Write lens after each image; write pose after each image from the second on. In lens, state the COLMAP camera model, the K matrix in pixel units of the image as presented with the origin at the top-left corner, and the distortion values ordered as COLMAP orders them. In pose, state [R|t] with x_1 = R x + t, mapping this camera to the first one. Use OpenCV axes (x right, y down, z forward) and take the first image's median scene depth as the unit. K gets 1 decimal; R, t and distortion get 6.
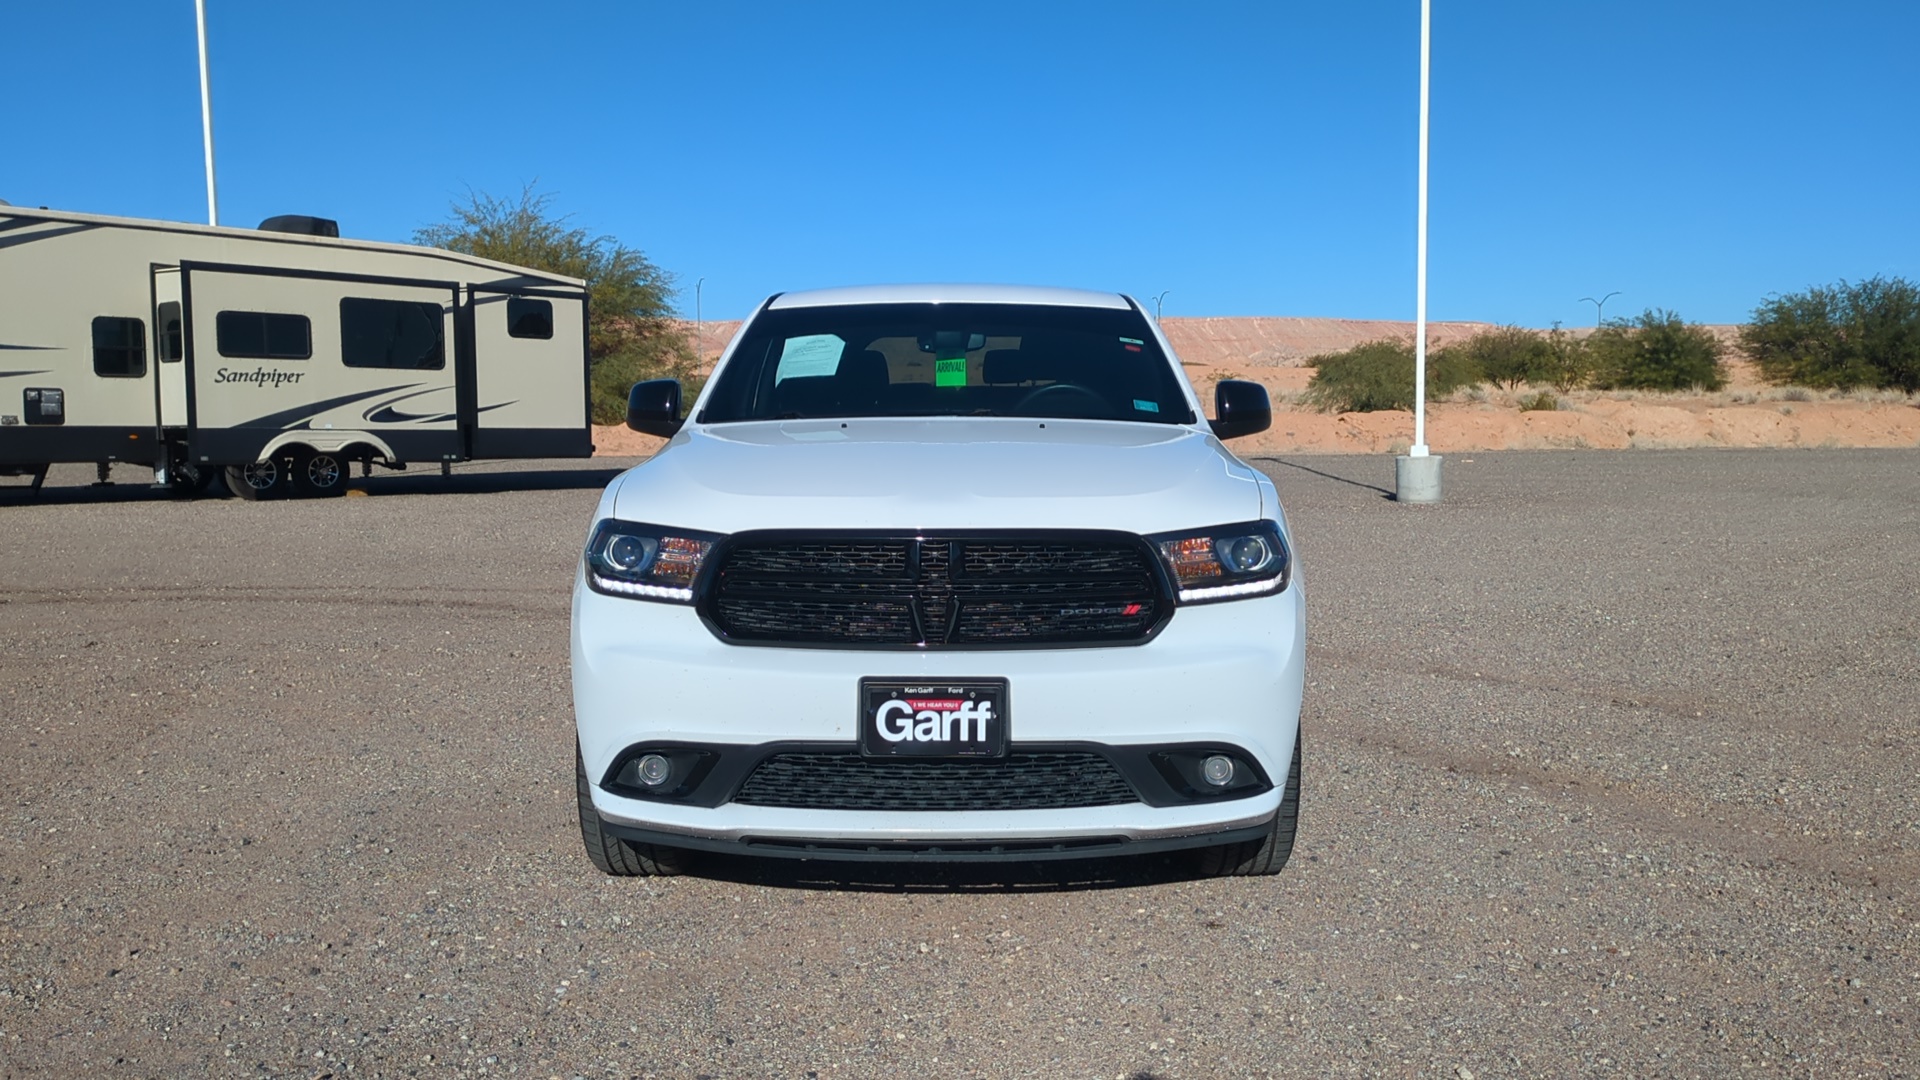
lens RADIAL K [[1635.7, 0, 974.4], [0, 1635.7, 540.6], [0, 0, 1]] dist [0.063321, -0.092078]
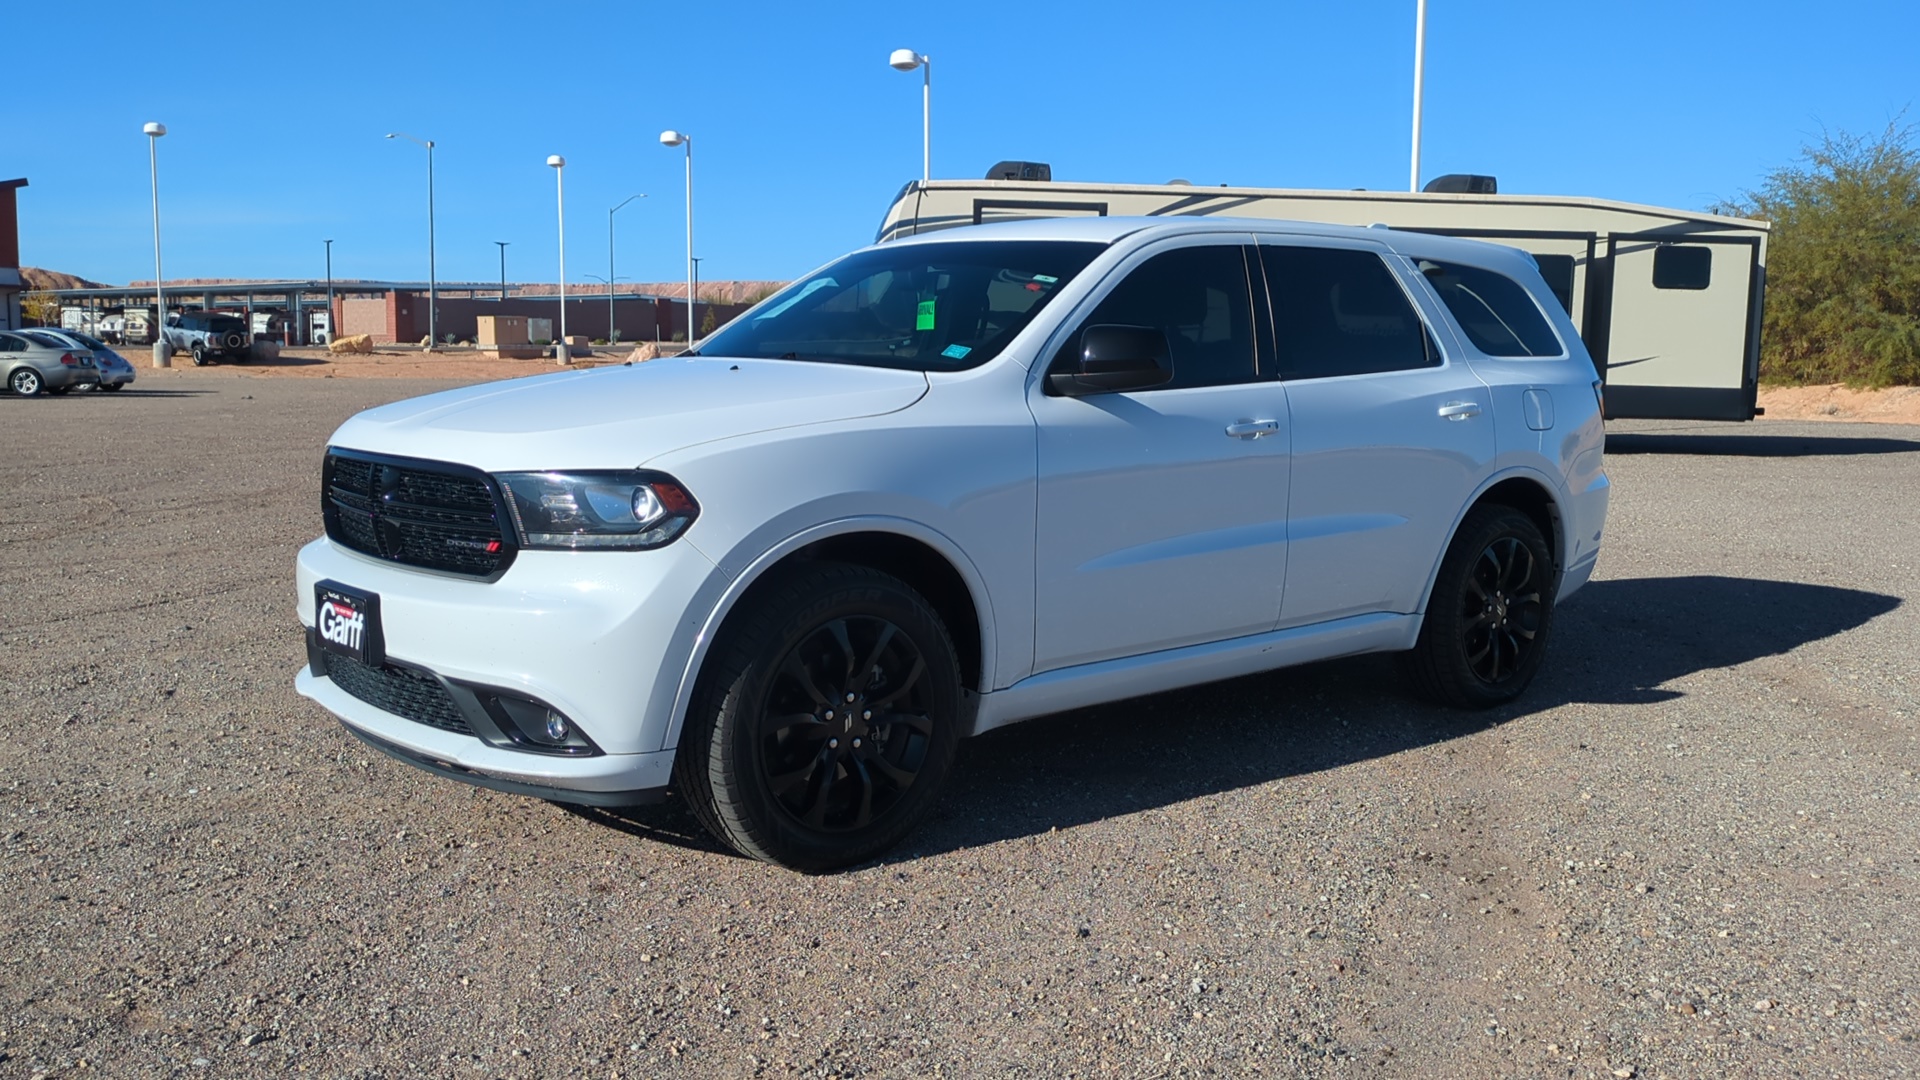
lens RADIAL K [[1635.7, 0, 973.0], [0, 1635.7, 545.3], [0, 0, 1]] dist [0.063321, -0.092078]
pose [[0.670623, 0.097628, -0.735346, 1.010562], [-0.077121, 0.995106, 0.061782, -0.042242], [0.737778, 0.015278, 0.674870, 0.532528]]
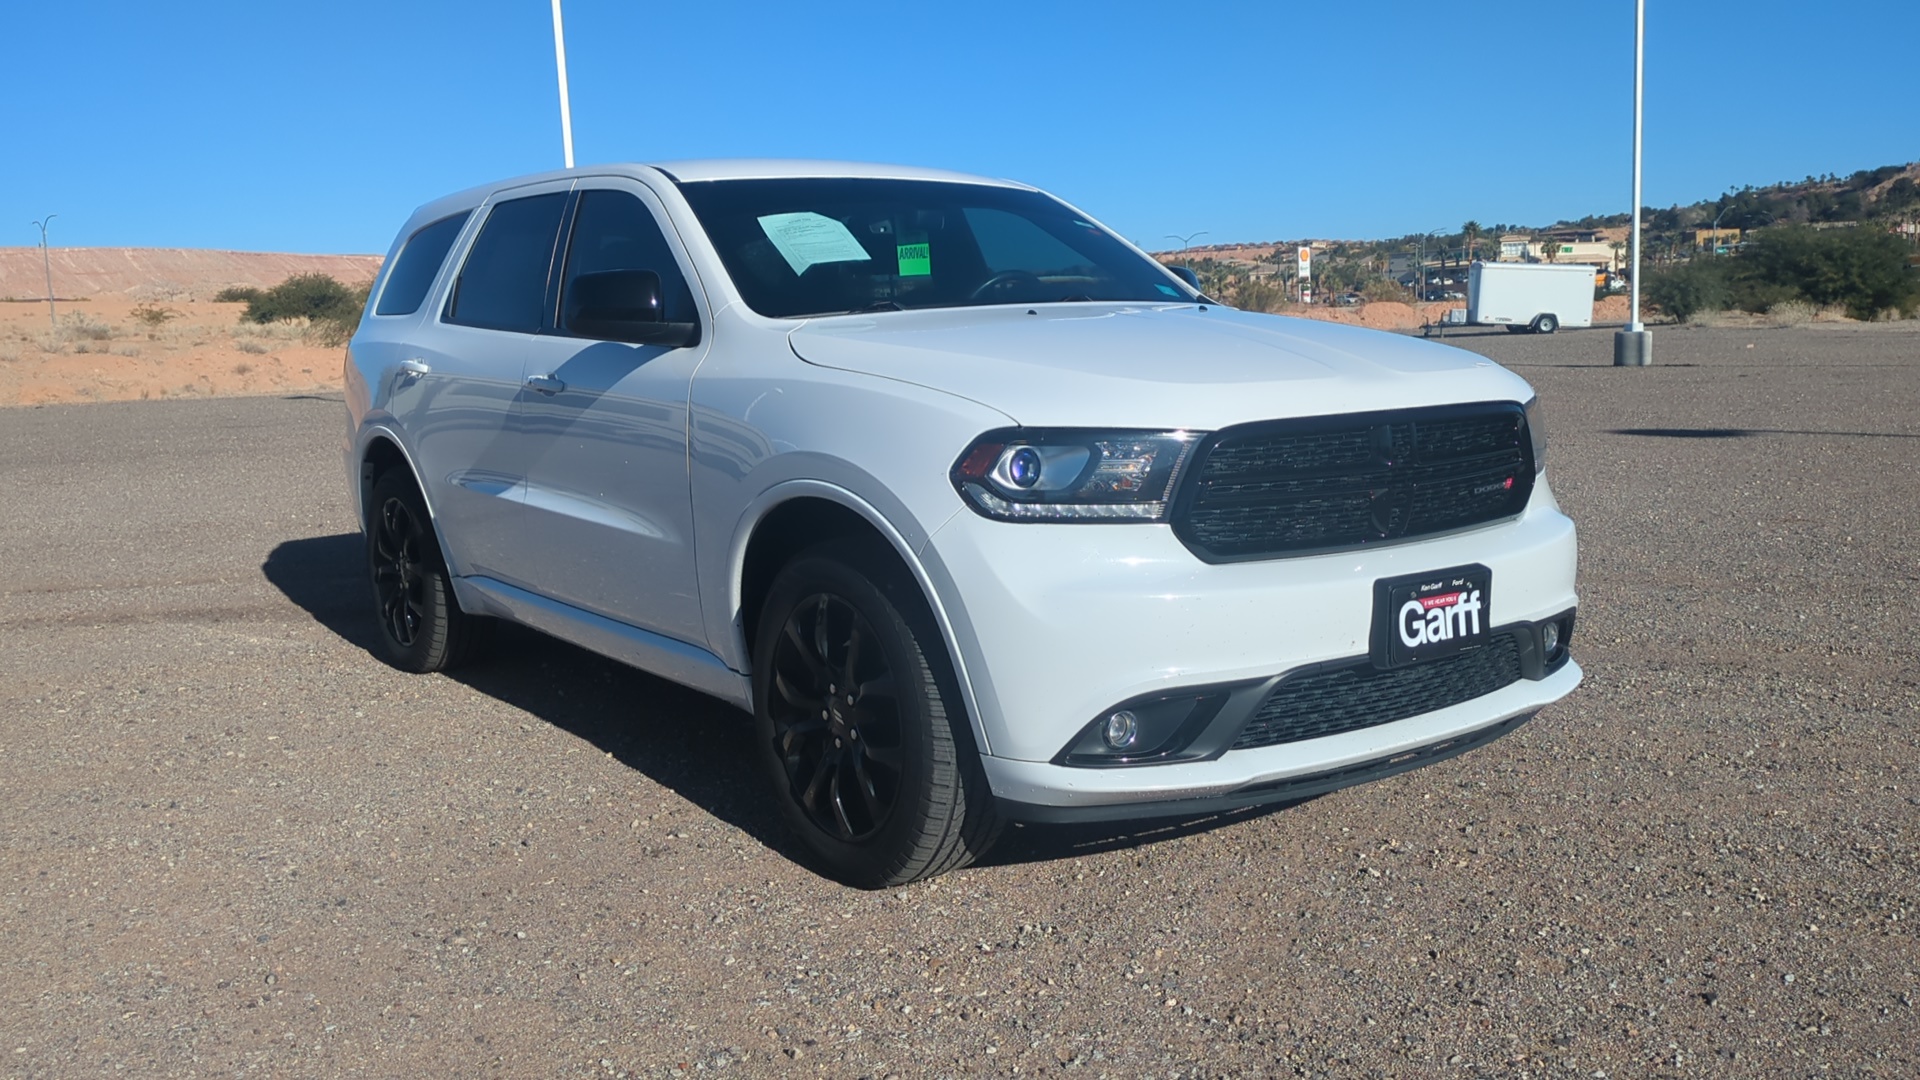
lens RADIAL K [[1635.7, 0, 972.1], [0, 1635.7, 533.7], [0, 0, 1]] dist [0.063321, -0.092078]
pose [[0.803662, -0.097272, 0.587083, -0.726163], [0.076532, 0.995252, 0.060134, -0.011551], [-0.590145, -0.003397, 0.807290, 0.389902]]
